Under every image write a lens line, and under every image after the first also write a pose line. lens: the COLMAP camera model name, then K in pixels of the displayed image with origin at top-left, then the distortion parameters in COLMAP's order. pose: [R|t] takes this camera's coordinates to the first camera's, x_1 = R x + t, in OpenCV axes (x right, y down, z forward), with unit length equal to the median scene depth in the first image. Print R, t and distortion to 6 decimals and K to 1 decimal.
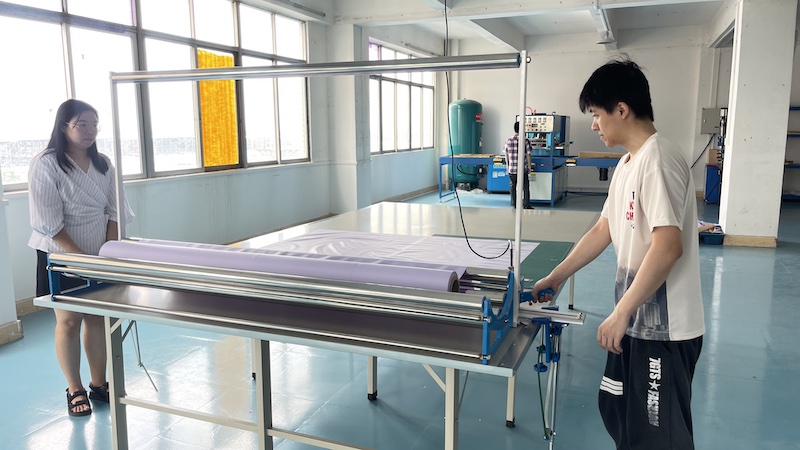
lens RADIAL K [[609.2, 0, 400.0], [0, 609.2, 225.0], [0, 0, 1]] dist [0.003411, 0.003486]
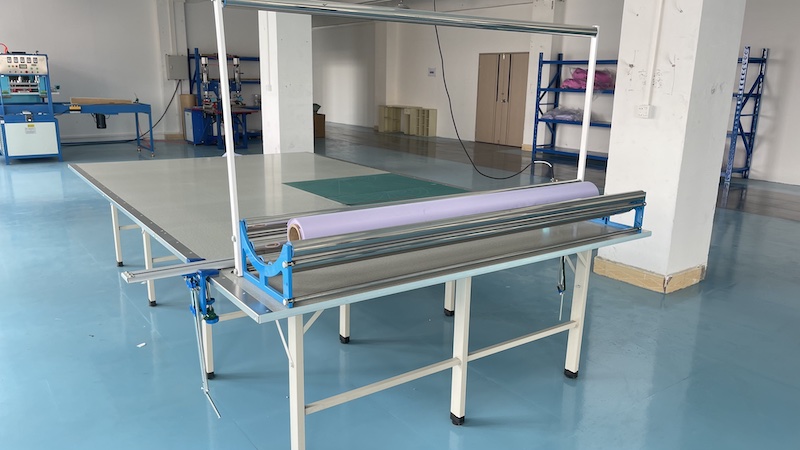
lens RADIAL K [[609.2, 0, 400.0], [0, 609.2, 225.0], [0, 0, 1]] dist [0.003411, 0.003486]
pose [[0.533083, -0.181075, 0.826459, -0.228260], [0.109209, 0.983384, 0.145015, -0.012793], [-0.838985, 0.012952, 0.544000, 0.101862]]
